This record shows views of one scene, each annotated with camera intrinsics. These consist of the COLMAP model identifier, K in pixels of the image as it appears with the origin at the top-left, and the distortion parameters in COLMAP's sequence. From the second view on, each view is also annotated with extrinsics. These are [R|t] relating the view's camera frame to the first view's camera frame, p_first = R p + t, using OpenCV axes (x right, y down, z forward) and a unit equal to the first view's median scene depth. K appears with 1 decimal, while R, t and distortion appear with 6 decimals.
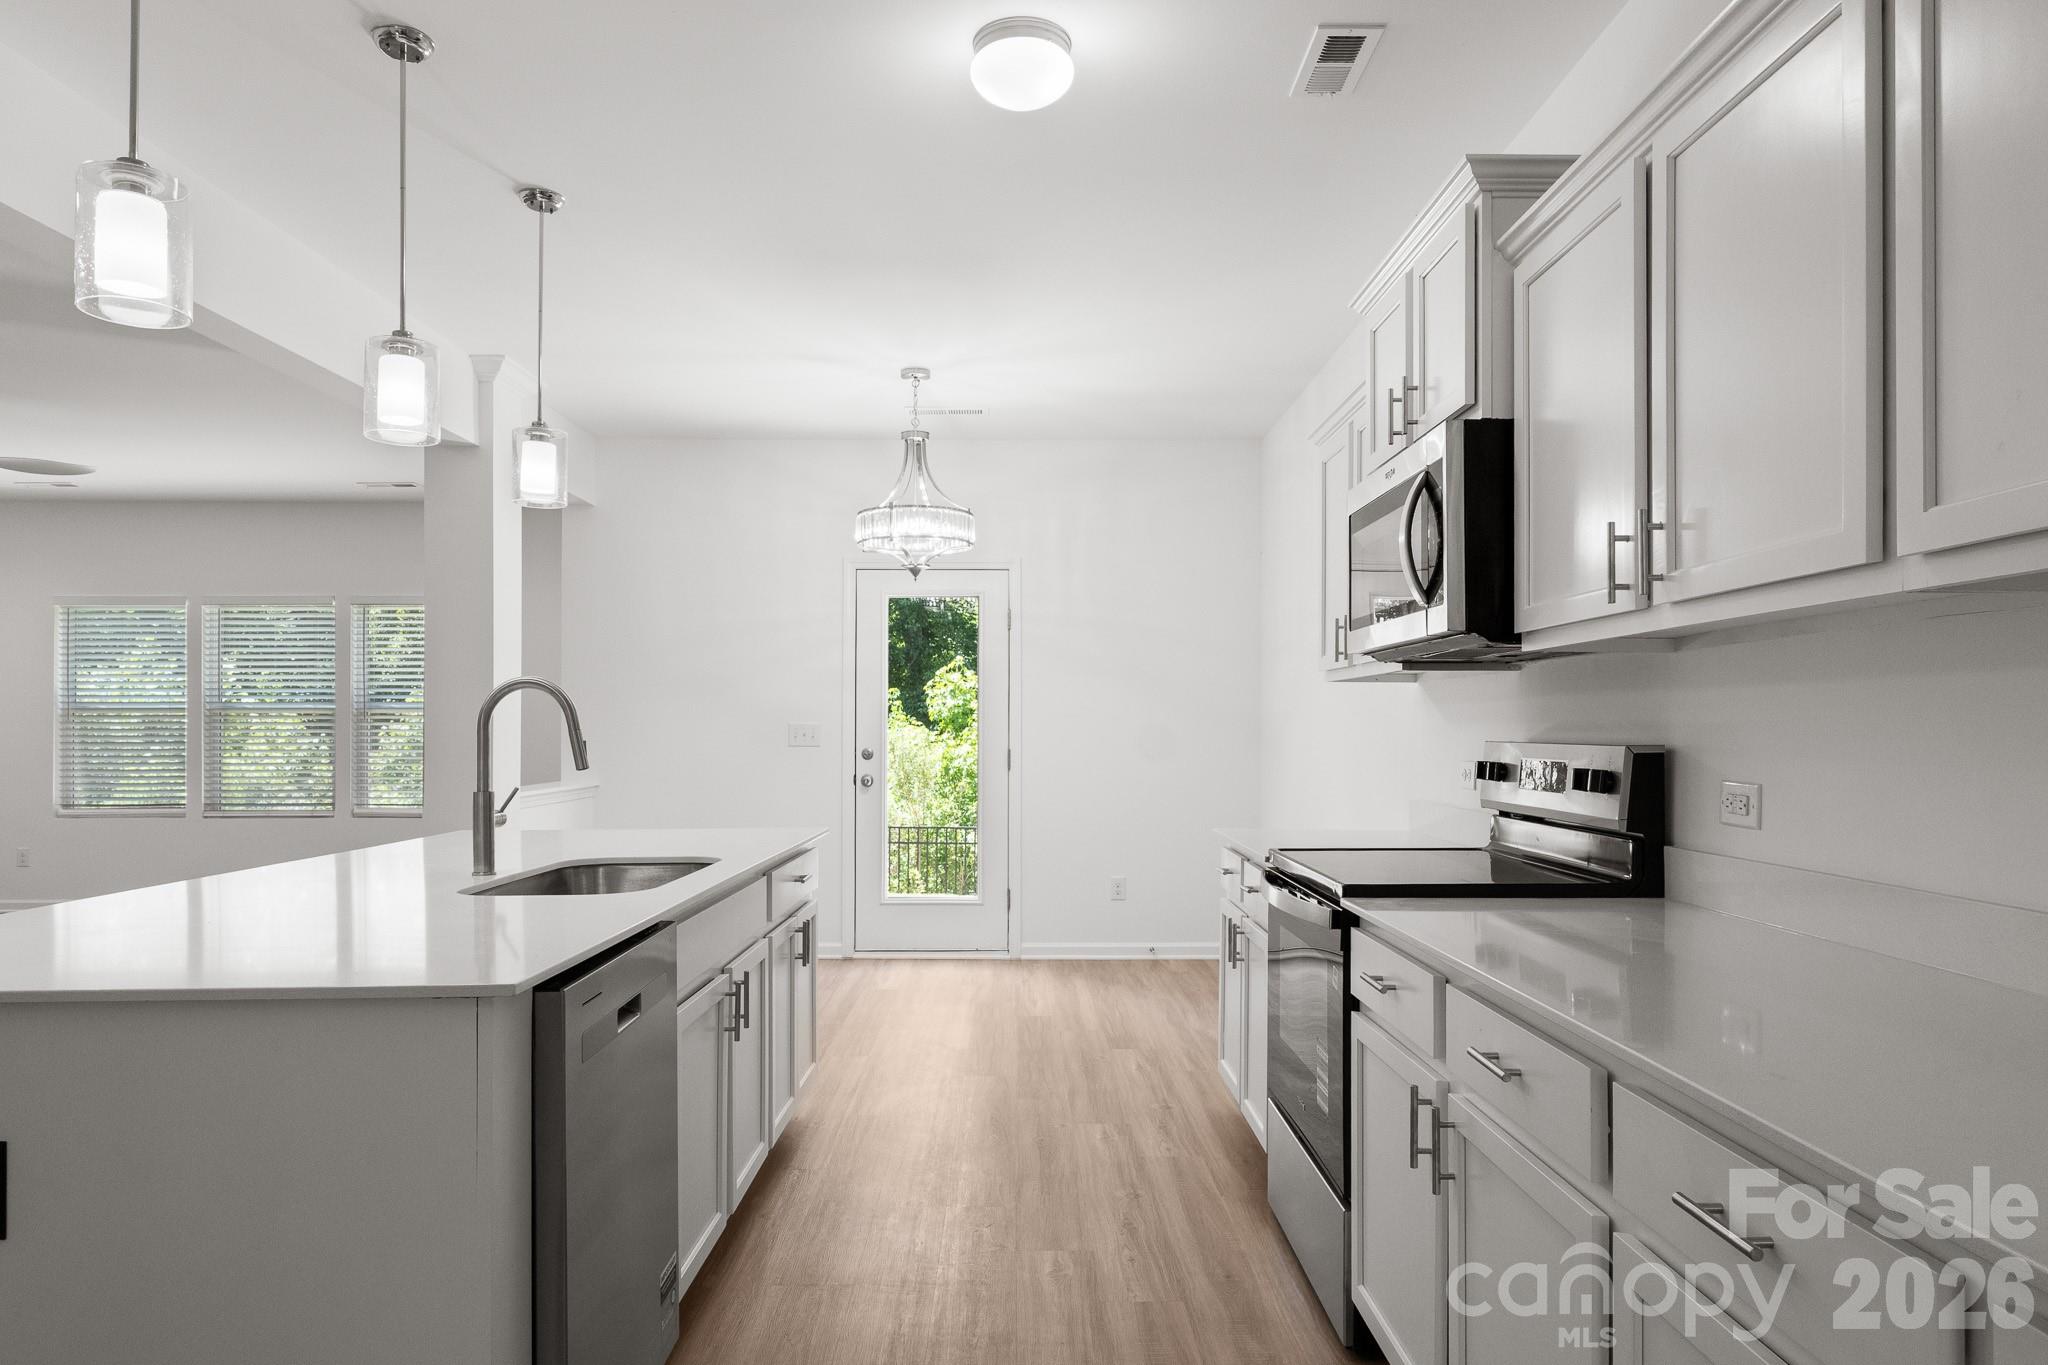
lens RADIAL K [[1297.9, 0, 1052.3], [0, 1297.9, 706.0], [0, 0, 1]] dist [-0.000259, 0.000794]
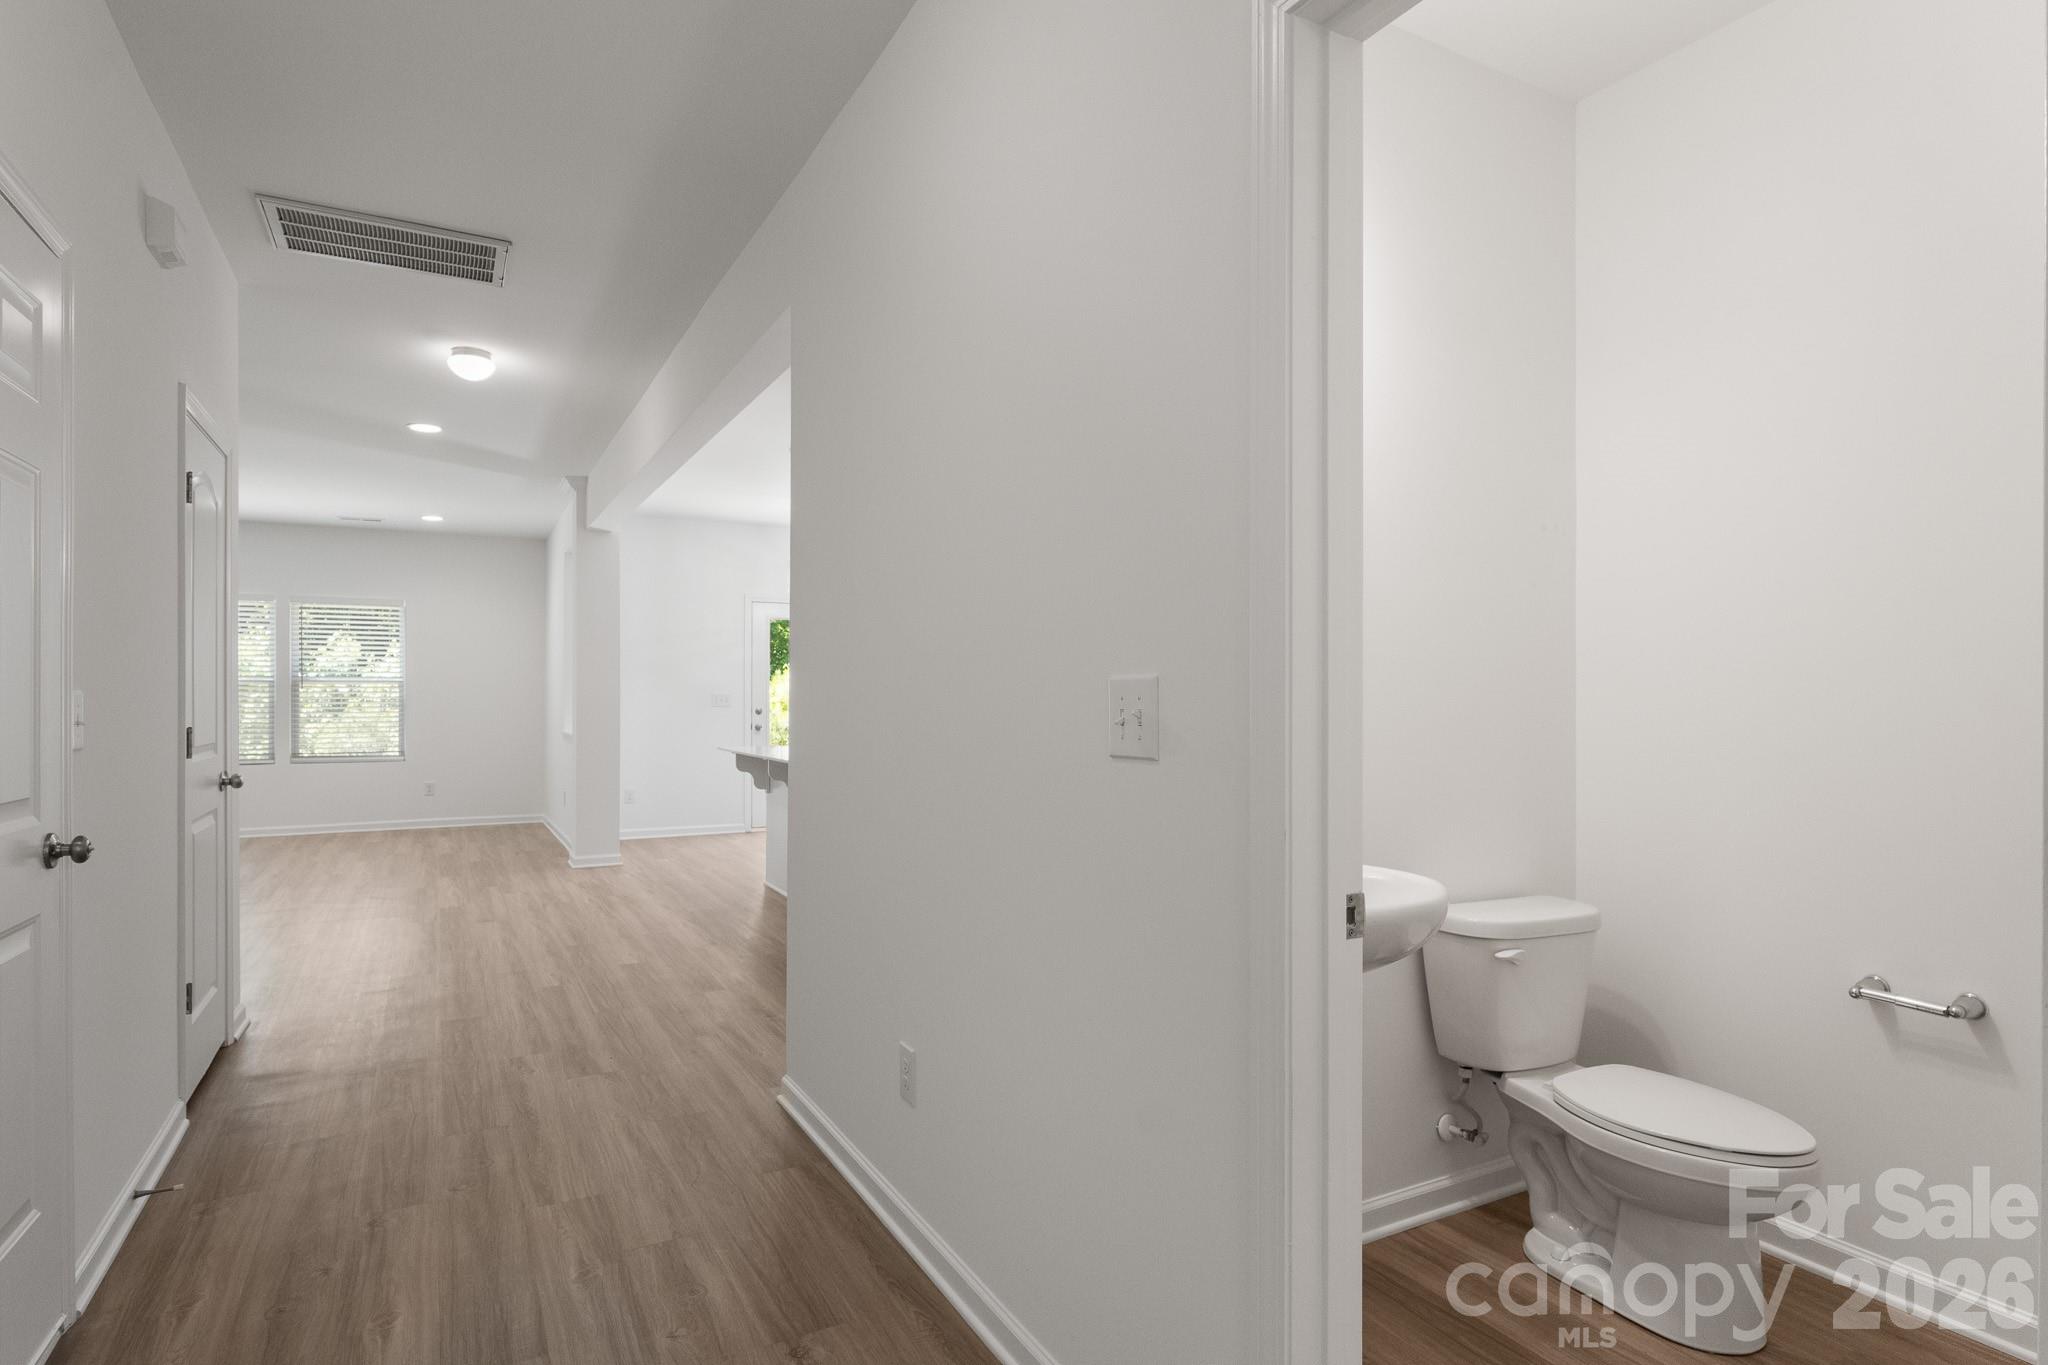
lens RADIAL K [[1129.8, 0, 1030.2], [0, 1129.8, 687.0], [0, 0, 1]] dist [0.004075, -0.003076]
pose [[0.882388, 0.009034, 0.470436, -0.522687], [-0.012810, 0.999906, 0.004827, -0.006103], [-0.470348, -0.010285, 0.882421, -0.459615]]
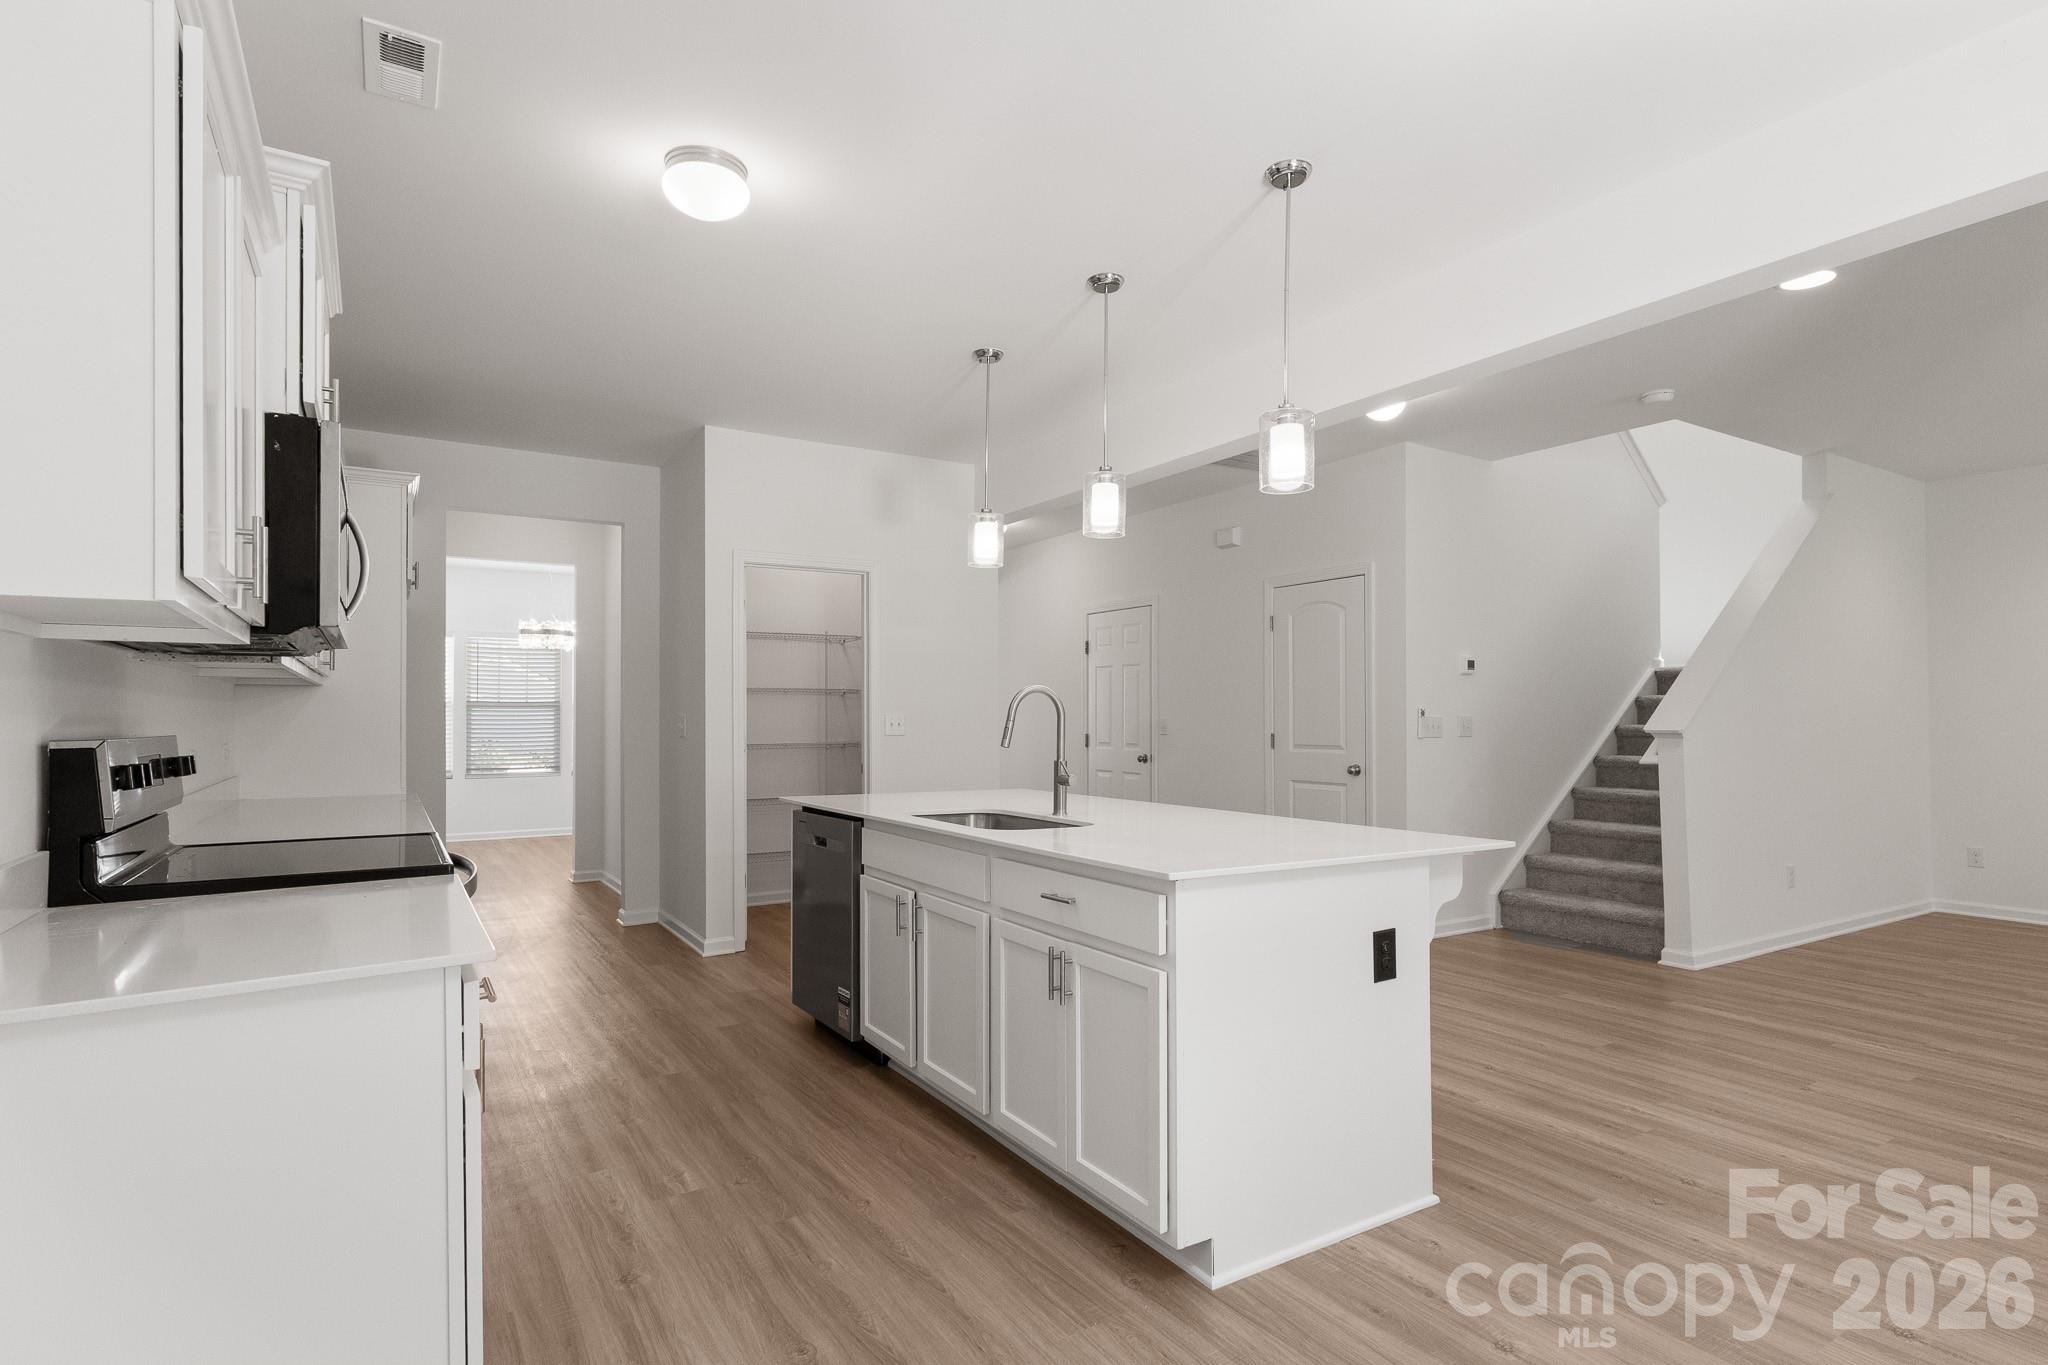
lens RADIAL K [[1026.8, 0, 1027.0], [0, 1026.8, 702.9], [0, 0, 1]] dist [0.013714, -0.001794]
pose [[-0.851349, -0.005561, -0.524570, 0.090078], [0.008708, 0.999656, -0.024730, 0.010357], [0.524527, -0.025622, -0.851008, 0.845525]]
